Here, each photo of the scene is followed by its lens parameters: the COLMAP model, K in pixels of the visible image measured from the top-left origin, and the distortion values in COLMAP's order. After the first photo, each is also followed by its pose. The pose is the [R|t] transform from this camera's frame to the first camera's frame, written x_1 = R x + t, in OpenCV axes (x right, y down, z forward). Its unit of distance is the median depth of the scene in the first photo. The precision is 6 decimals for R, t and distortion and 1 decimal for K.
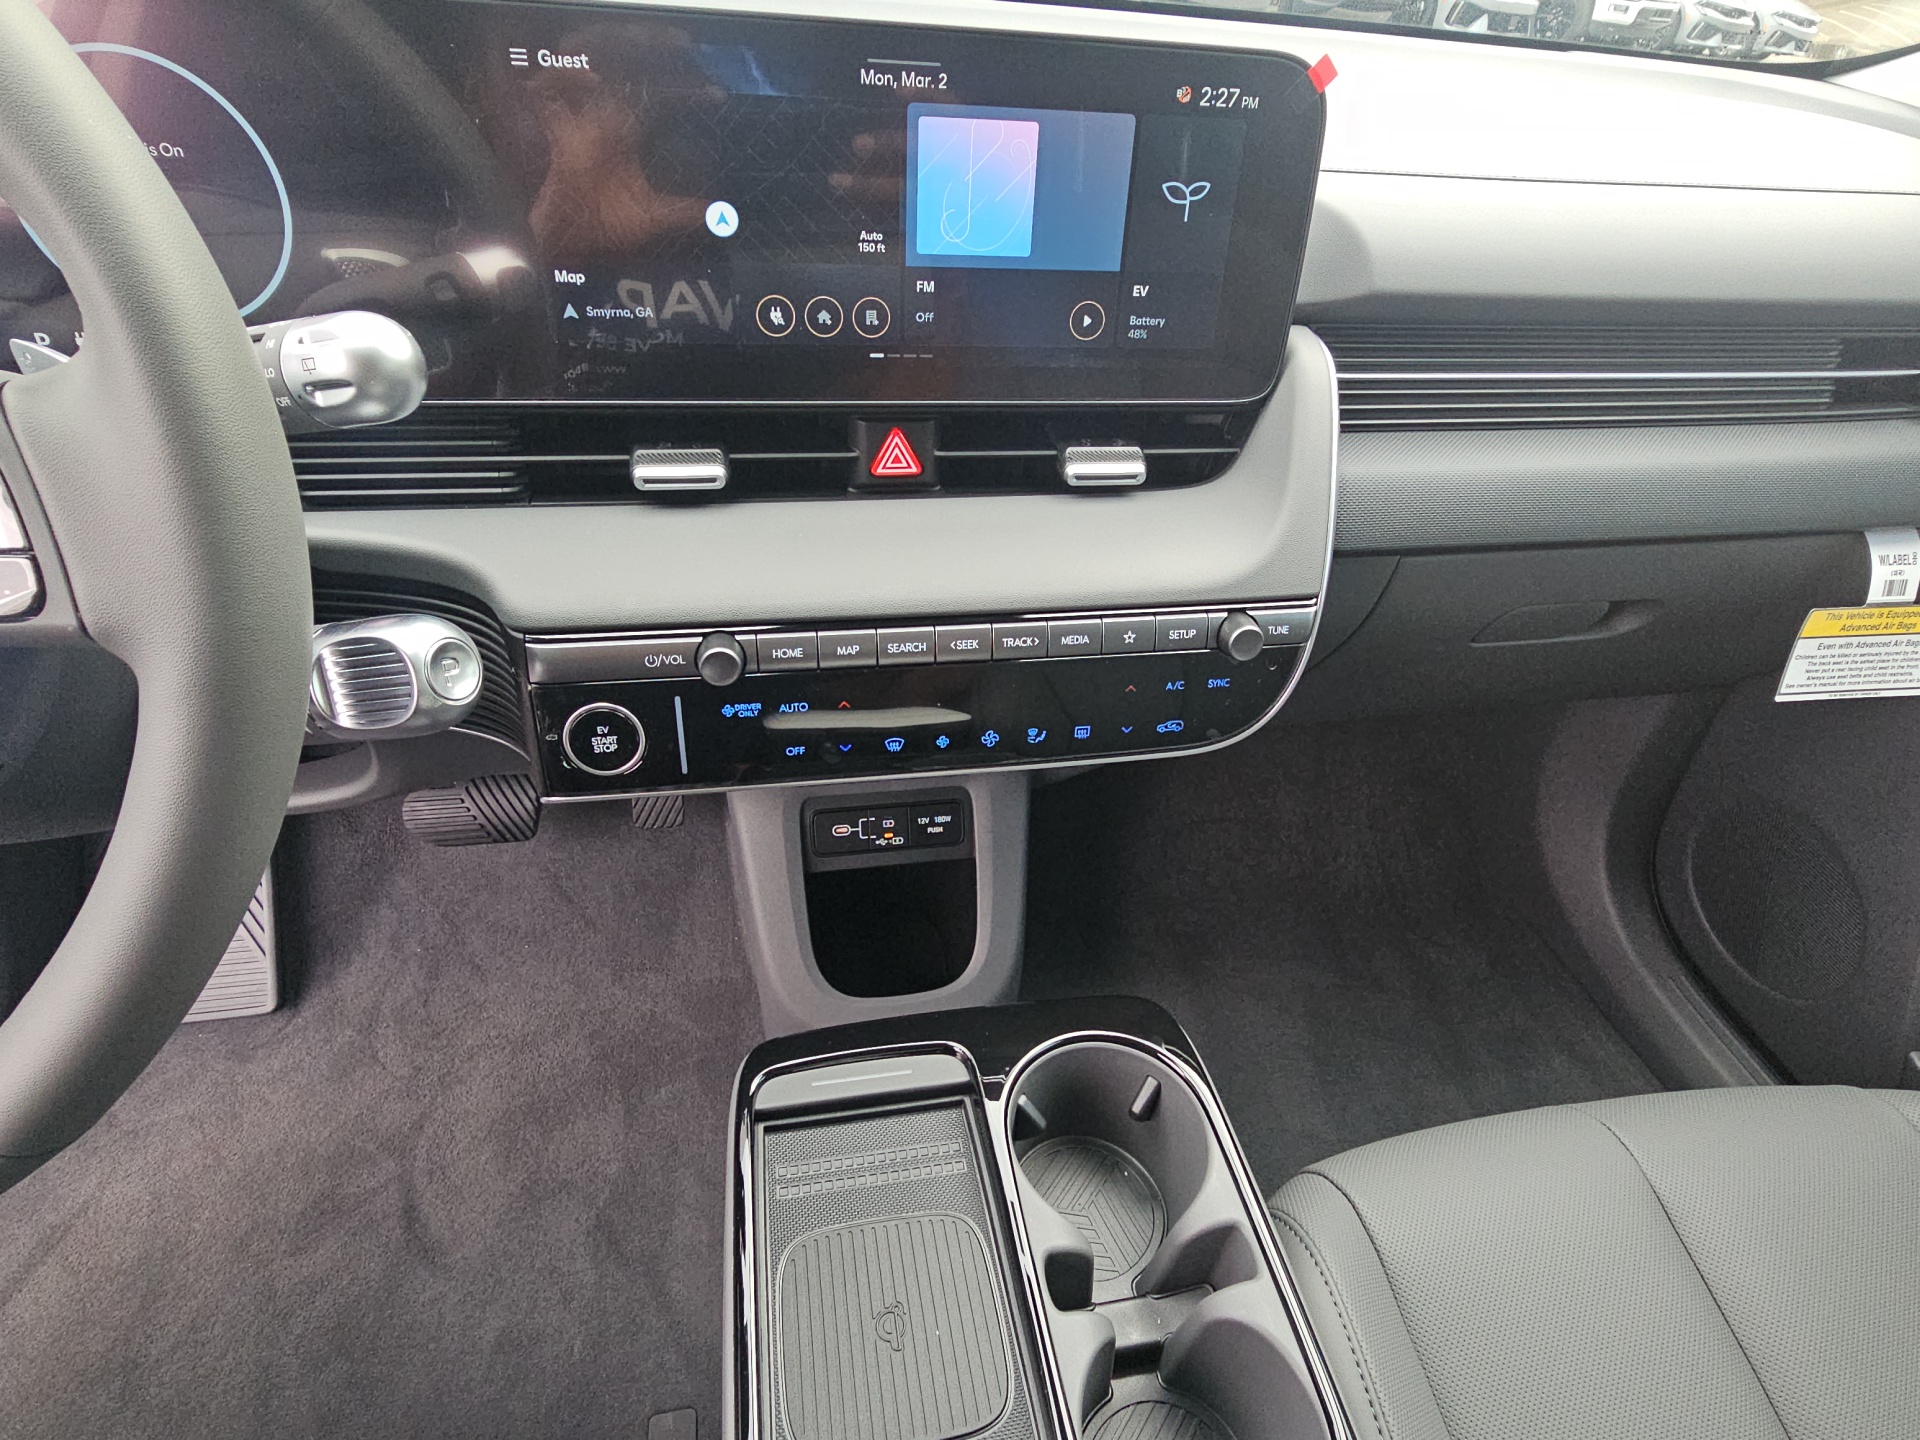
lens RADIAL K [[1022.4, 0, 960.8], [0, 1022.4, 725.4], [0, 0, 1]] dist [0.004048, -0.003115]
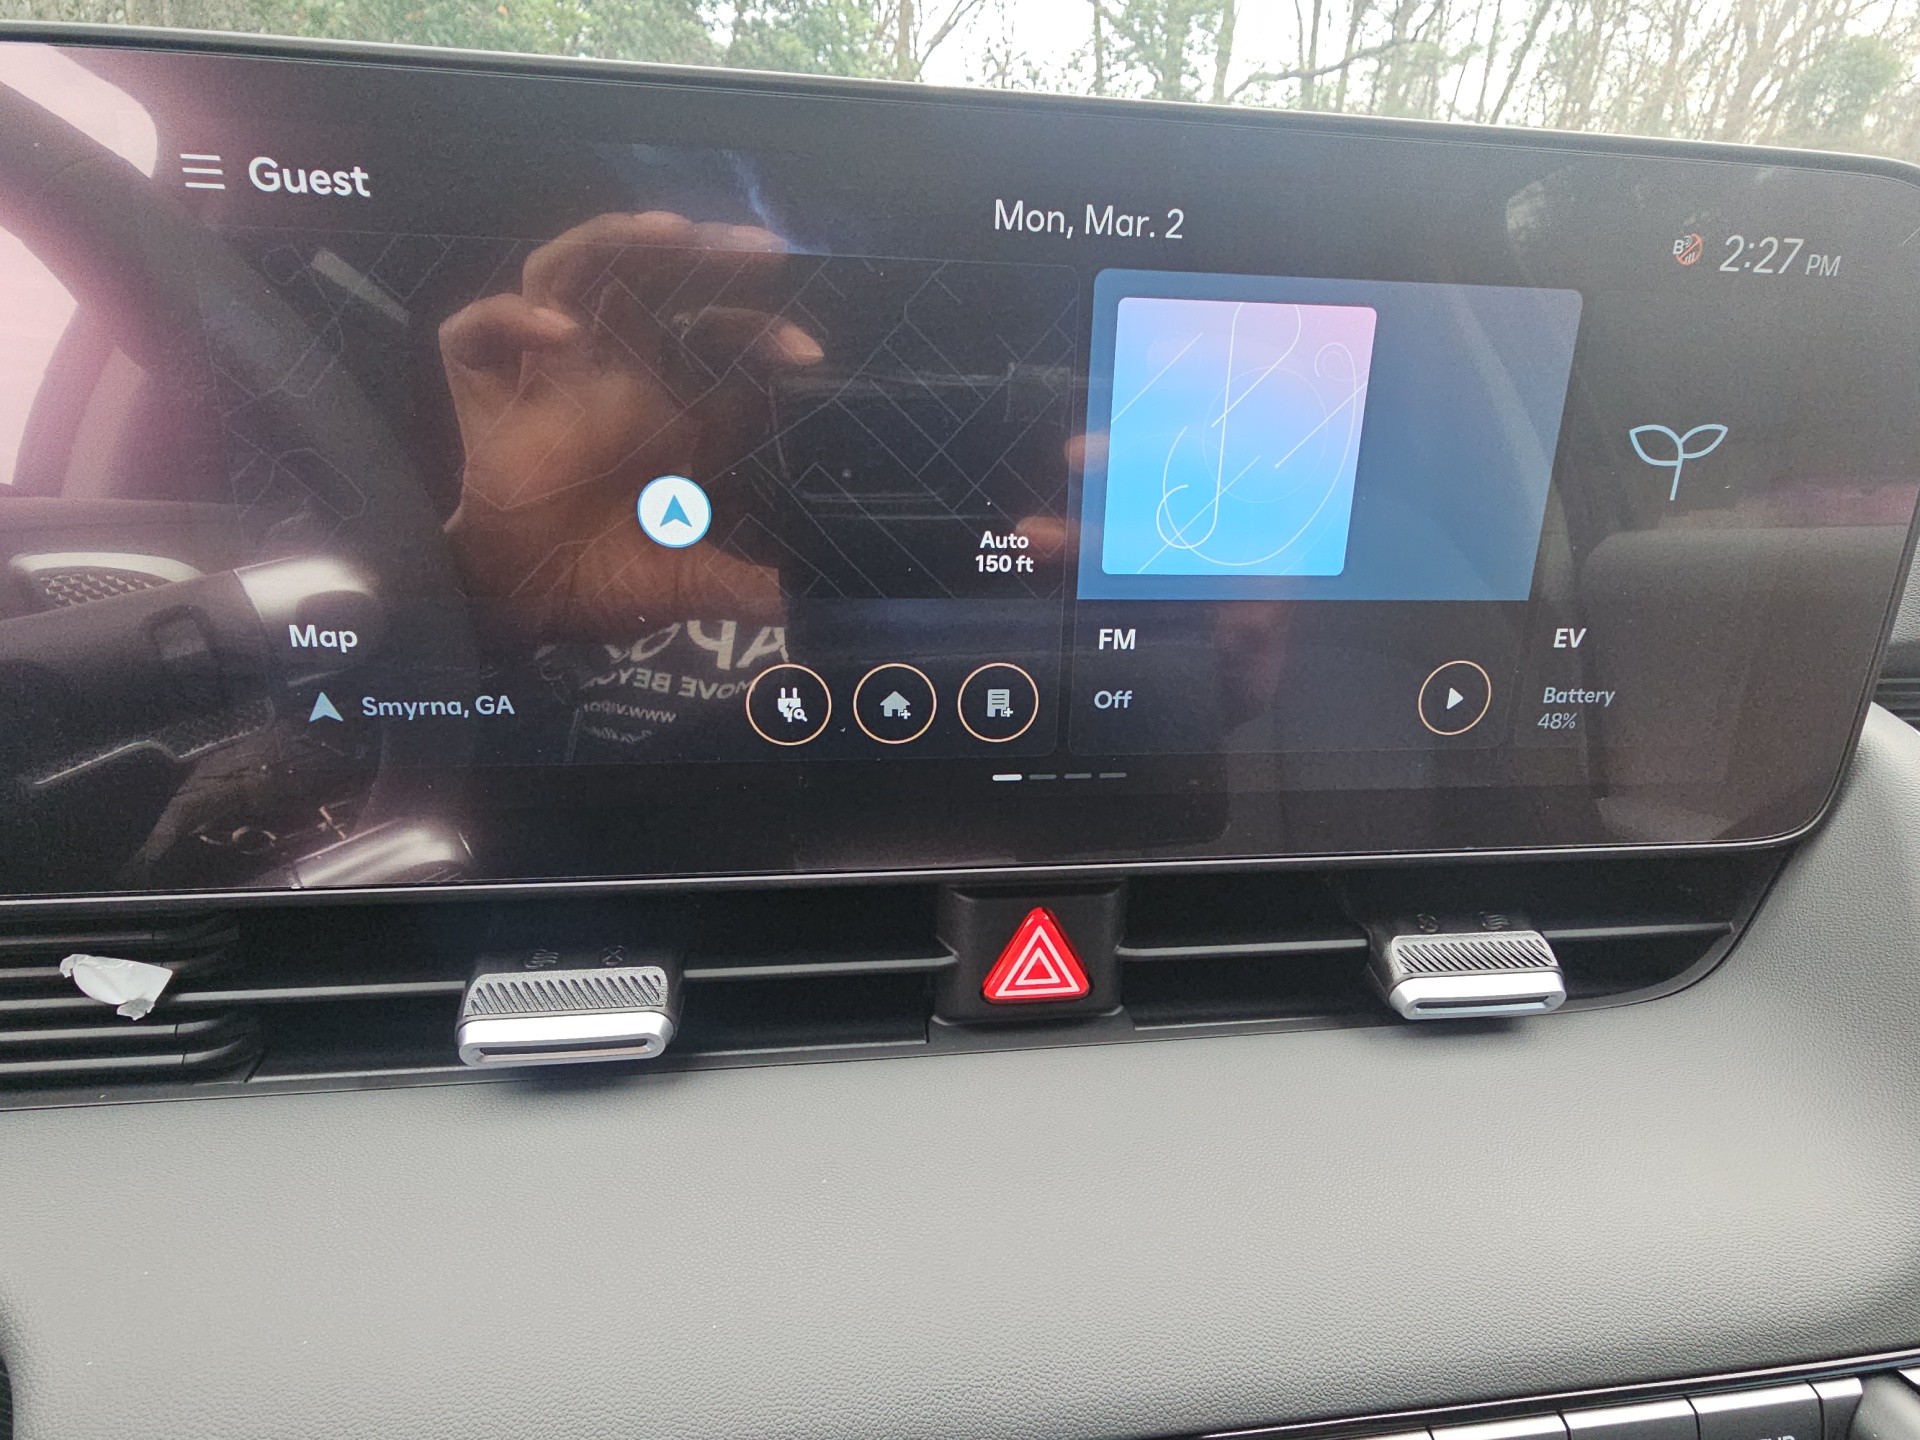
lens RADIAL K [[1022.4, 0, 956.6], [0, 1022.4, 712.8], [0, 0, 1]] dist [0.004048, -0.003115]
pose [[0.998669, -0.003121, -0.051490, -0.077419], [-0.009738, 0.968815, -0.247595, -0.264241], [0.050657, 0.247767, 0.967494, 0.524218]]
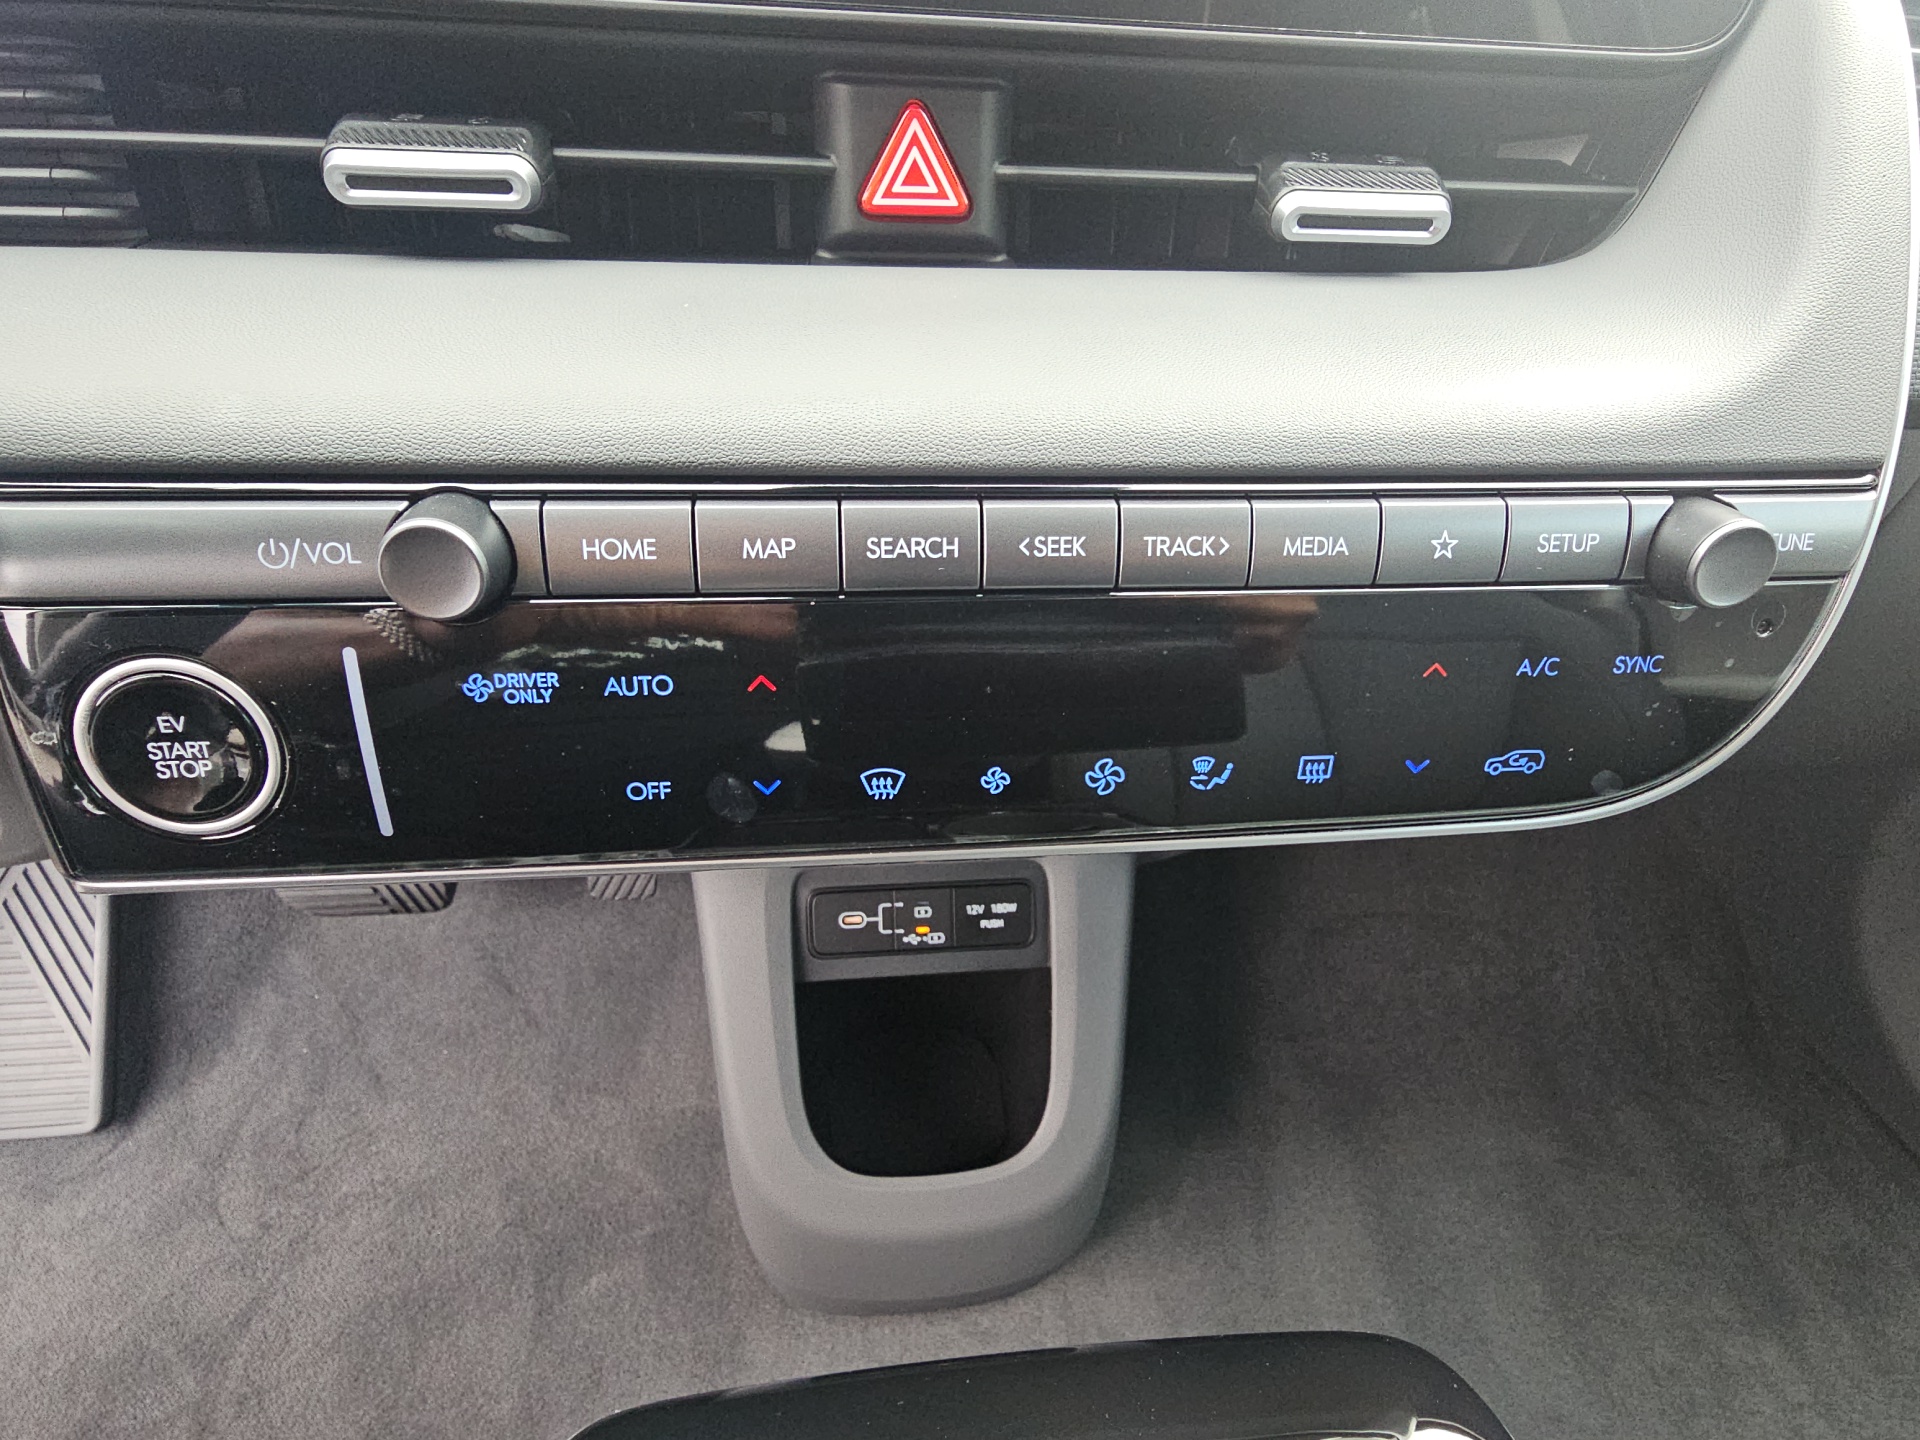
lens RADIAL K [[1022.4, 0, 965.7], [0, 1022.4, 724.6], [0, 0, 1]] dist [0.004048, -0.003115]
pose [[0.997411, 0.025857, -0.067096, -0.001517], [-0.029611, 0.998015, -0.055573, 0.016654], [0.065526, 0.057416, 0.996198, 0.563012]]
